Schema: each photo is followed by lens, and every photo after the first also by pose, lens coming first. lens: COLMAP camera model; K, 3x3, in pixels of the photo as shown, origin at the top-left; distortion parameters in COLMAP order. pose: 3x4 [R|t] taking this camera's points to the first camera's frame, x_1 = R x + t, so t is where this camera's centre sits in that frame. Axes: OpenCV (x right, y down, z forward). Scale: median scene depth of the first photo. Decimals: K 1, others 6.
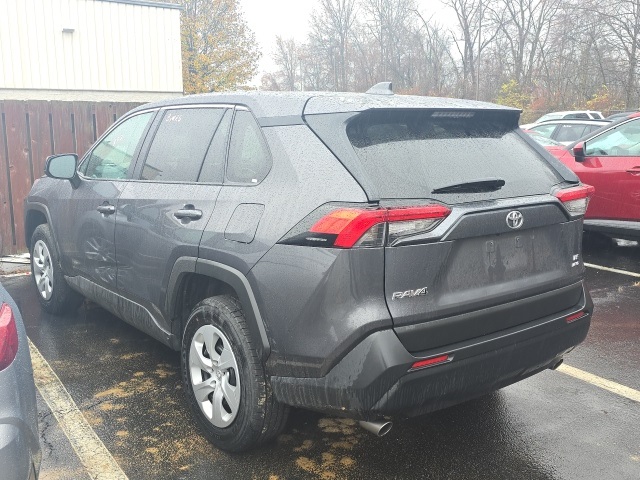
lens RADIAL K [[655.5, 0, 320.0], [0, 655.5, 240.0], [0, 0, 1]] dist [0.012380, 0.005255]
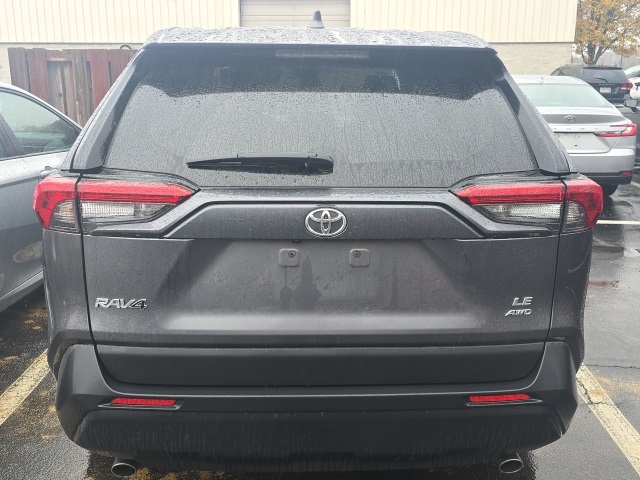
lens RADIAL K [[655.5, 0, 320.0], [0, 655.5, 240.0], [0, 0, 1]] dist [0.012380, 0.005255]
pose [[0.837081, 0.151346, -0.525727, 0.667522], [-0.114063, 0.988136, 0.102848, -0.083363], [0.535056, -0.026126, 0.844413, 0.494984]]
